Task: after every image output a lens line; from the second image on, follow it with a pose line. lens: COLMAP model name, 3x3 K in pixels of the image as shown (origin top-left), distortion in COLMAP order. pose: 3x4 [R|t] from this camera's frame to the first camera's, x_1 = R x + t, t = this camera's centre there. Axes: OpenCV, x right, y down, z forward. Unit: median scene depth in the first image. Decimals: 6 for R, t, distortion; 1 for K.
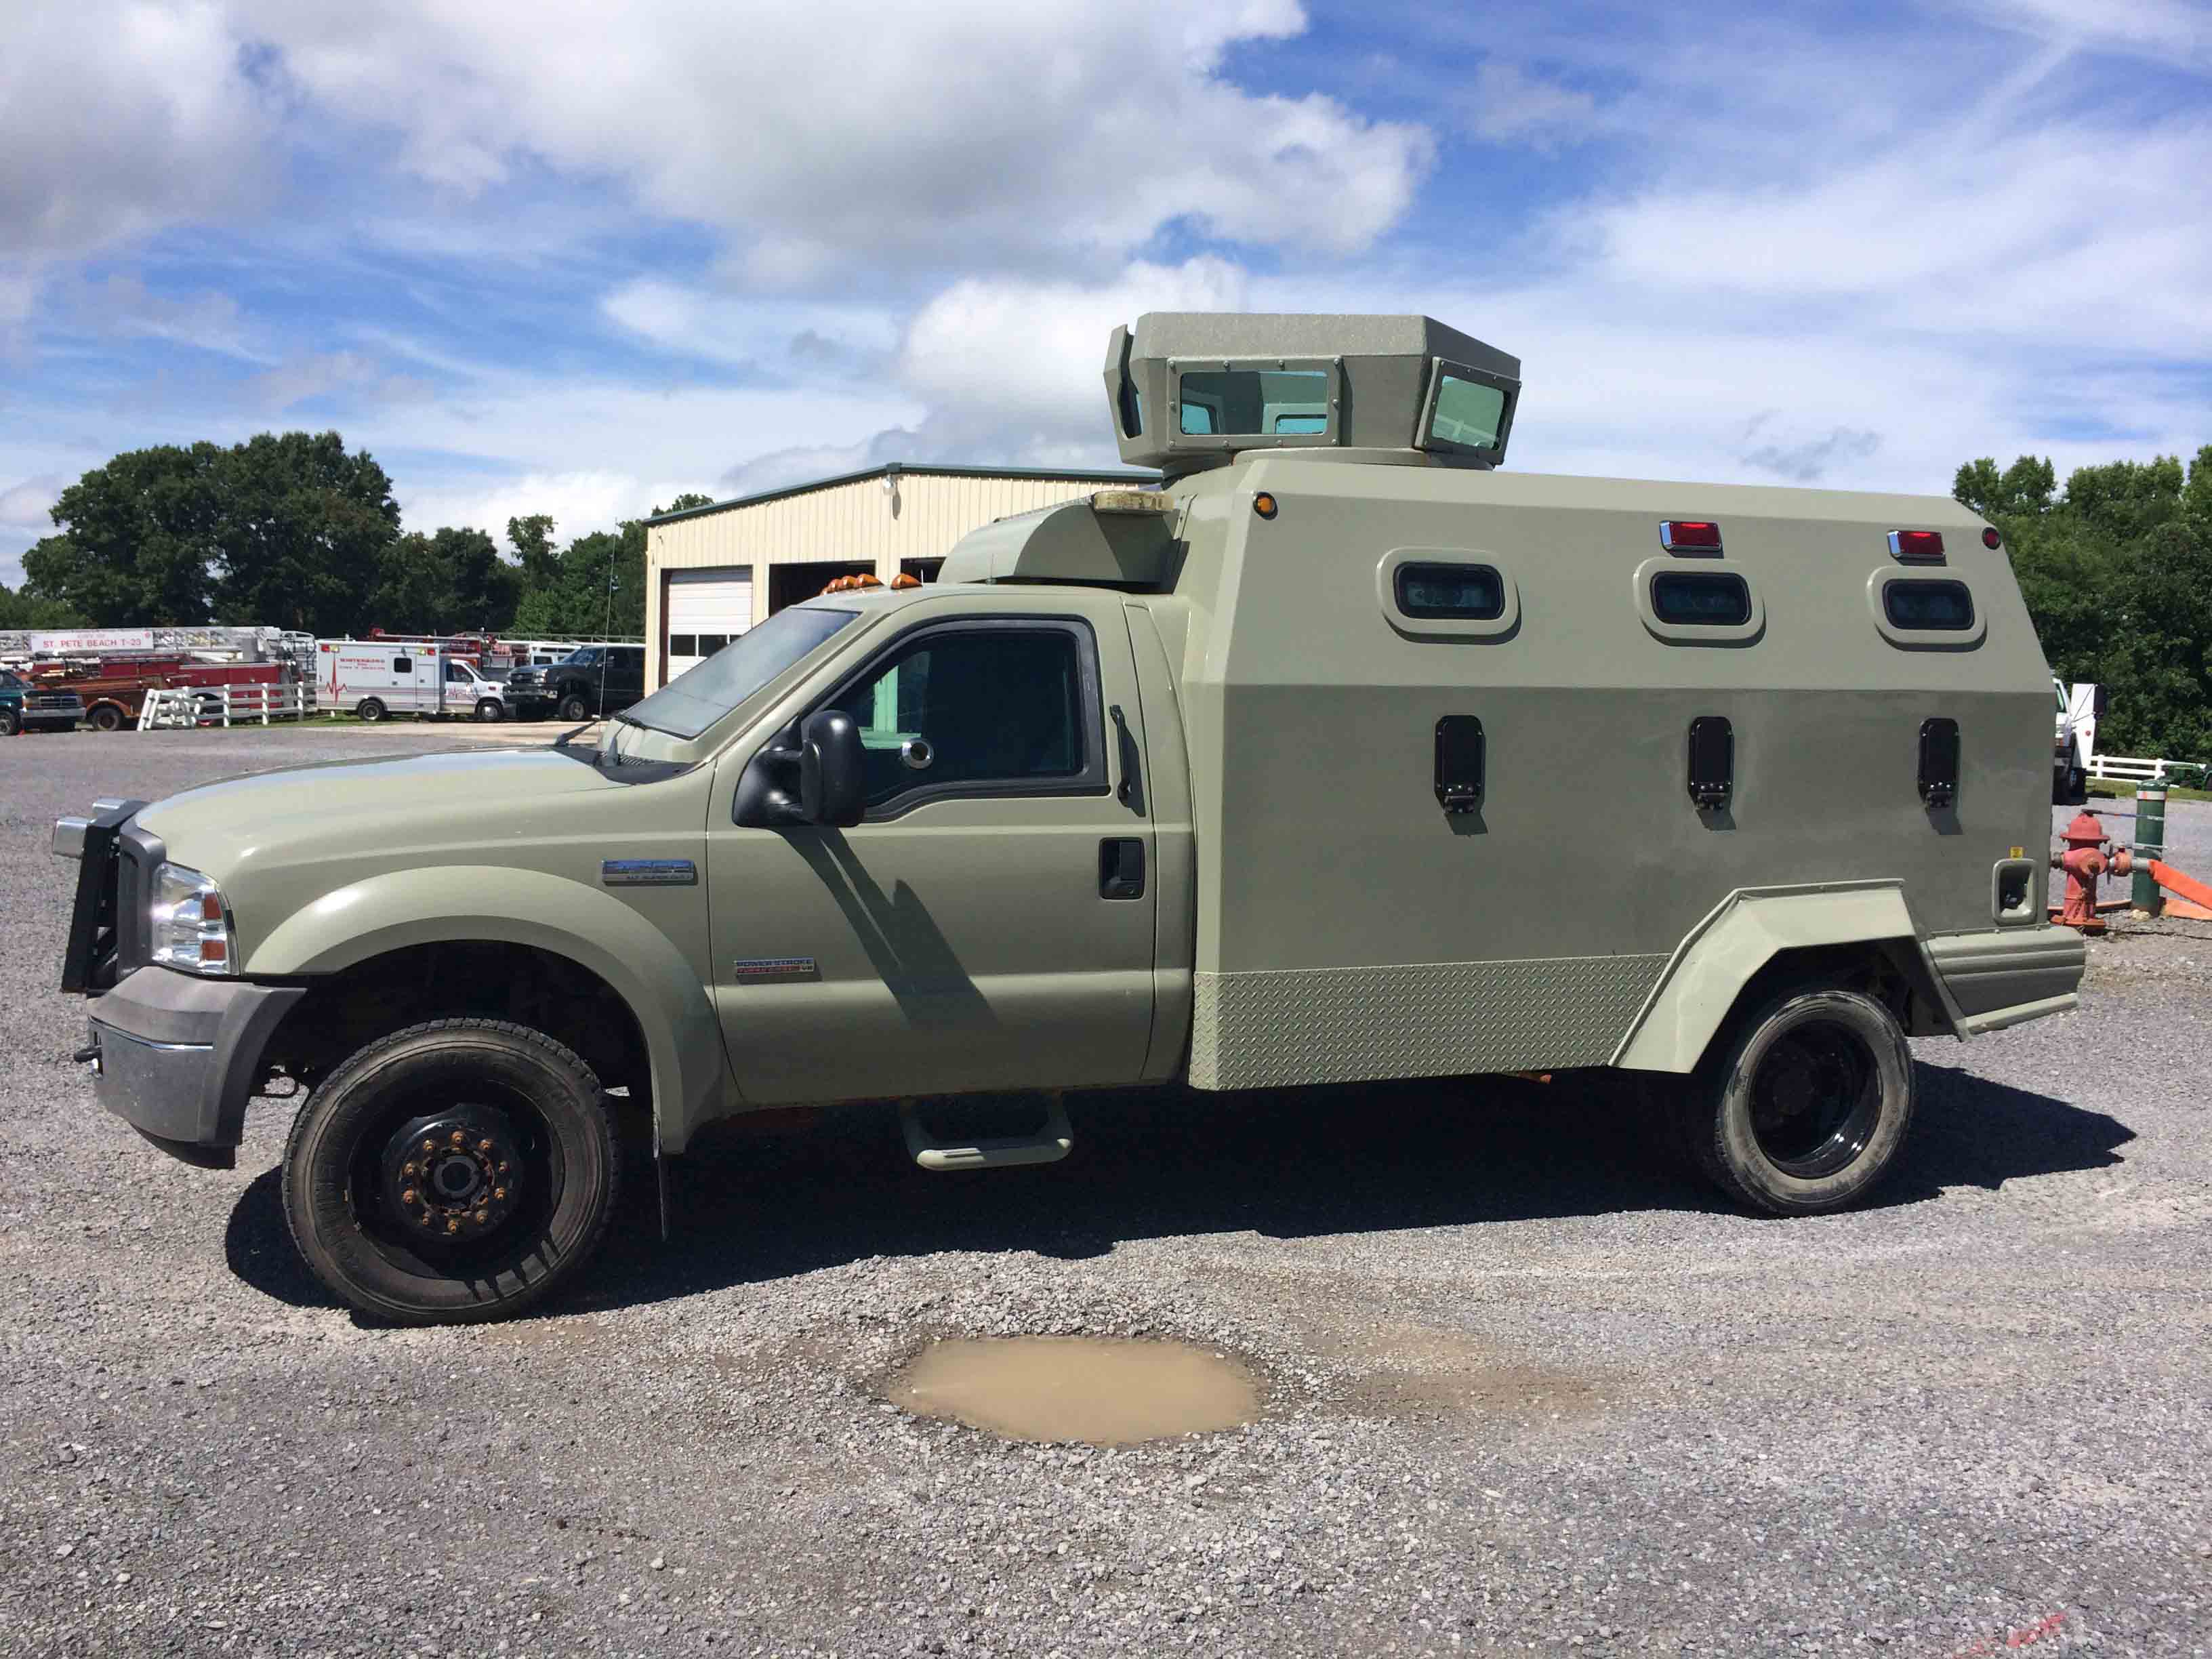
lens RADIAL K [[1880.1, 0, 1109.7], [0, 1880.1, 829.6], [0, 0, 1]] dist [0.064429, -0.063293]
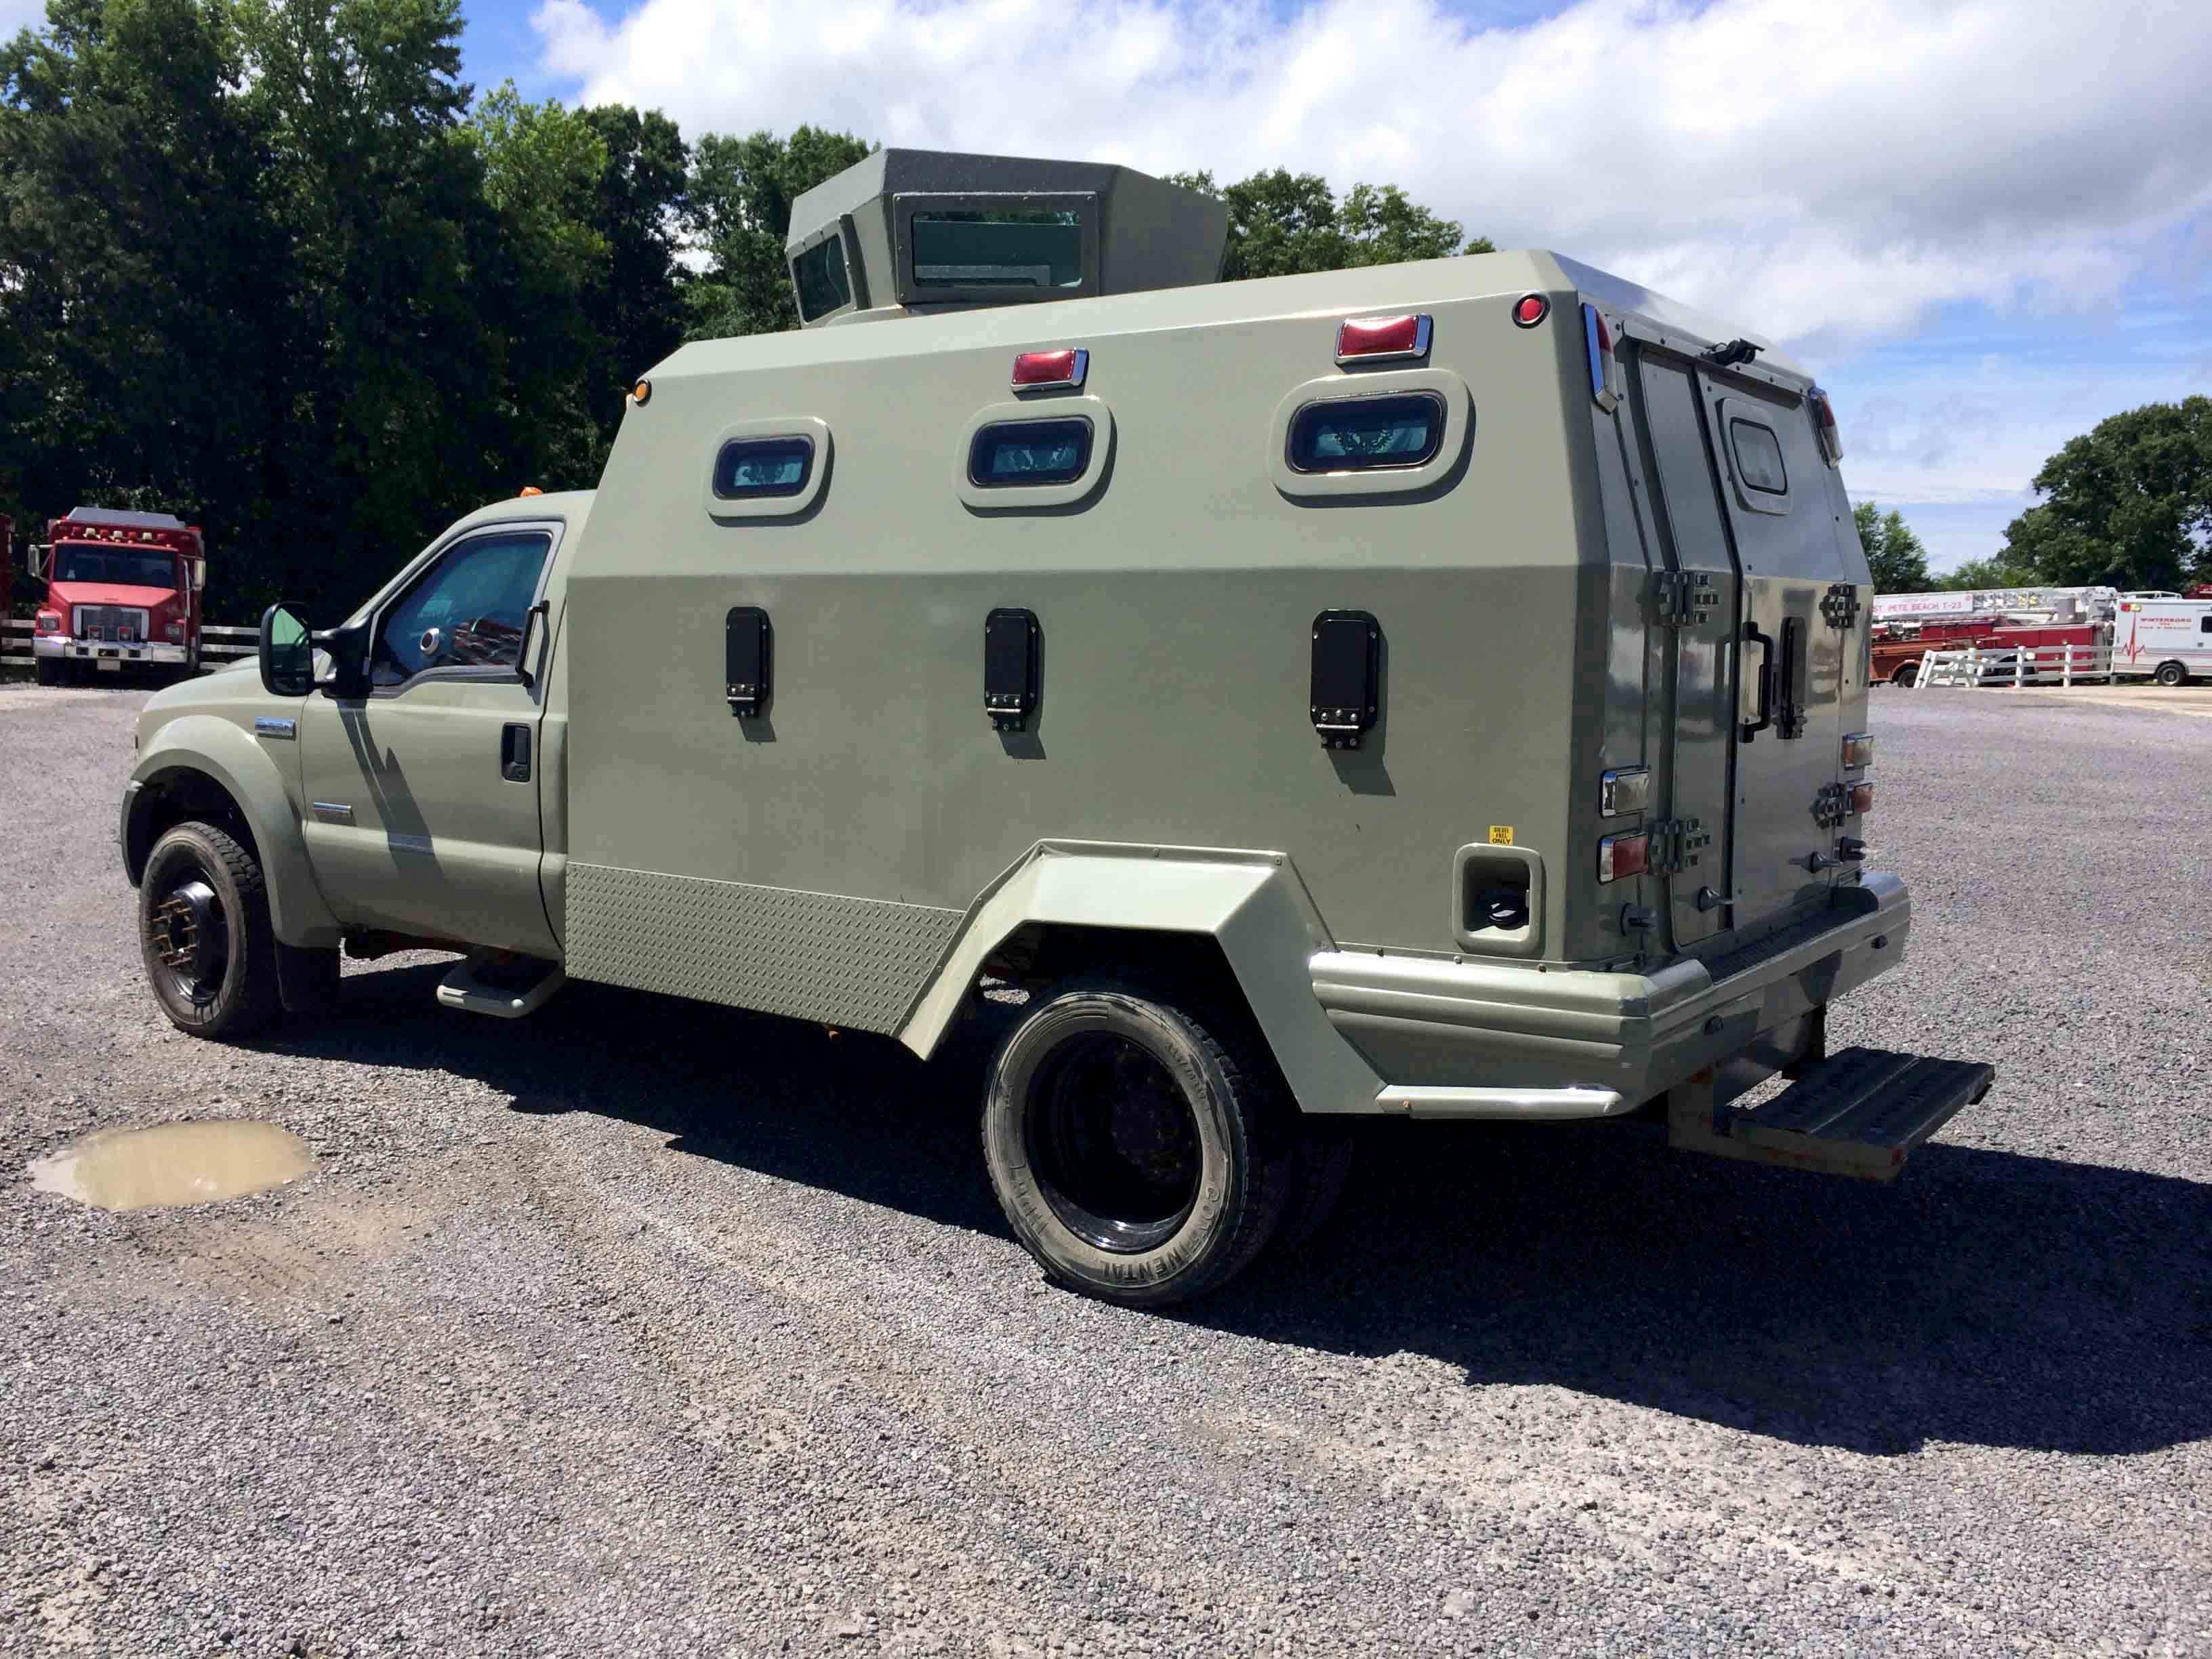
lens RADIAL K [[1880.1, 0, 1087.4], [0, 1880.1, 835.3], [0, 0, 1]] dist [0.064429, -0.063293]
pose [[0.563448, 0.085678, -0.821697, 0.087260], [-0.069221, 0.996006, 0.056388, -0.001239], [0.823247, 0.025107, 0.567128, 0.053872]]
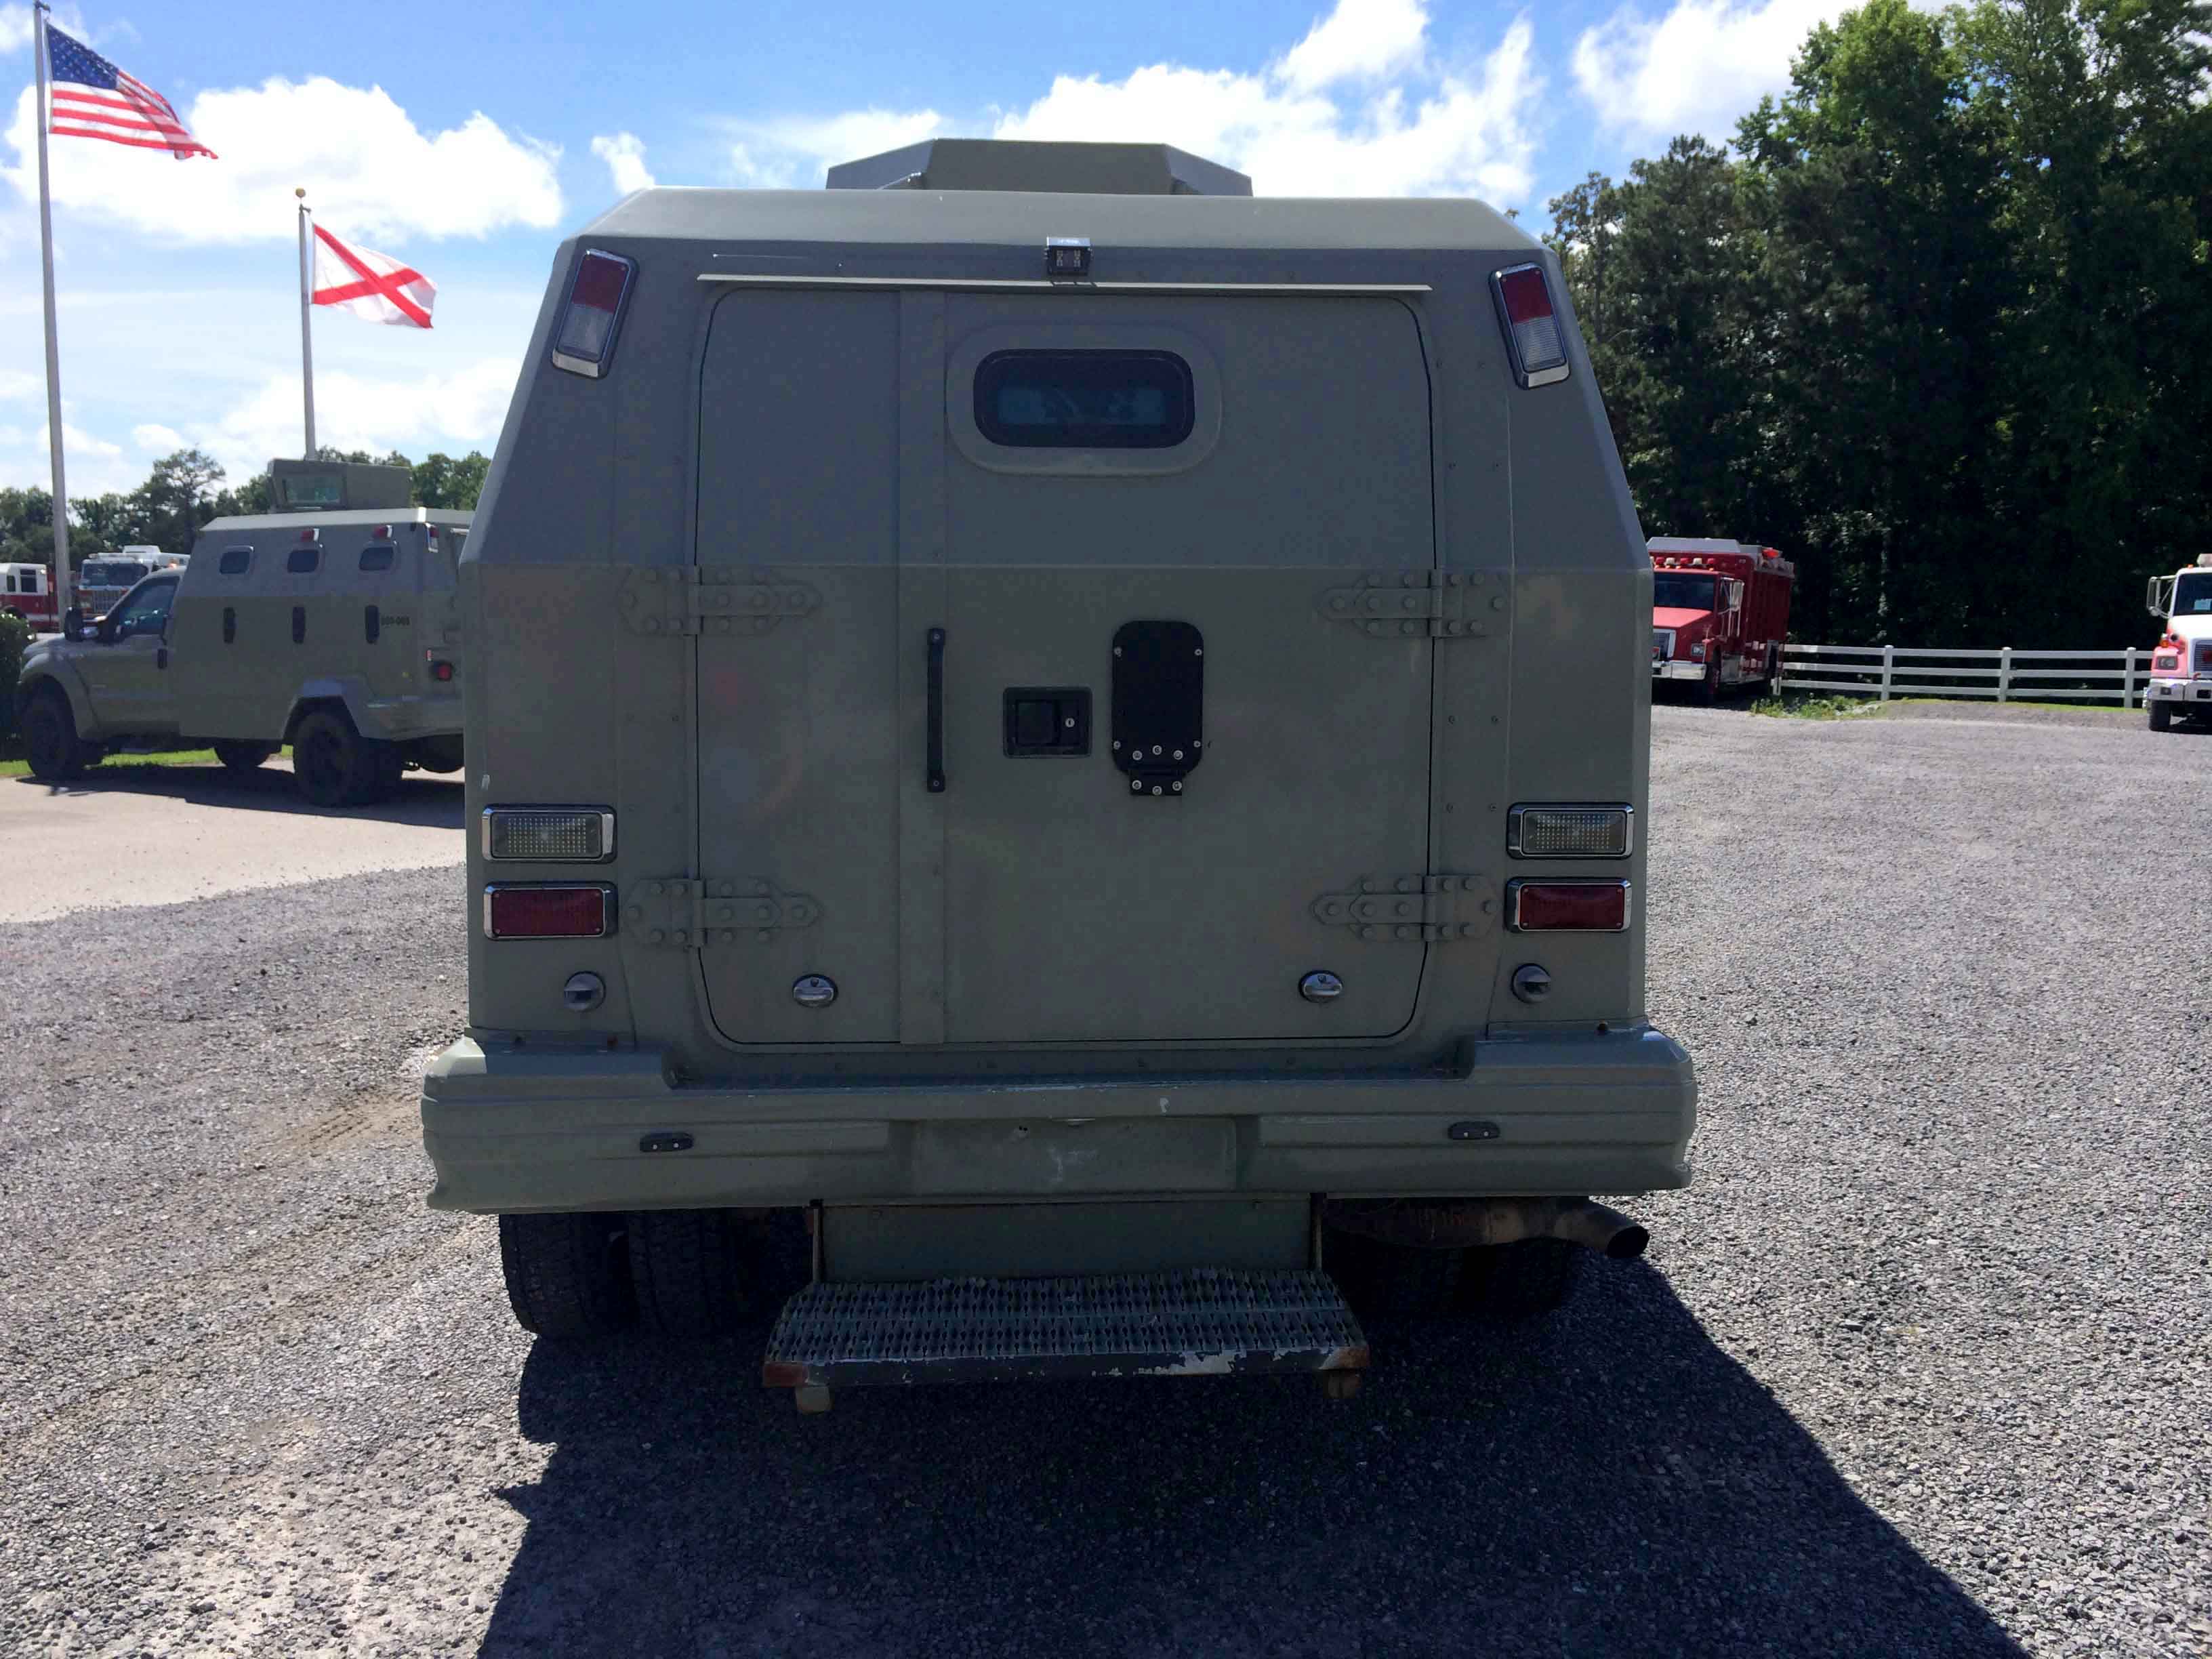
lens RADIAL K [[1880.1, 0, 1087.3], [0, 1880.1, 820.5], [0, 0, 1]] dist [0.064429, -0.063293]
pose [[-0.280169, 0.083216, -0.956337, 0.091058], [-0.081891, 0.990532, 0.110183, -0.007244], [0.956451, 0.109185, -0.270702, 0.126632]]
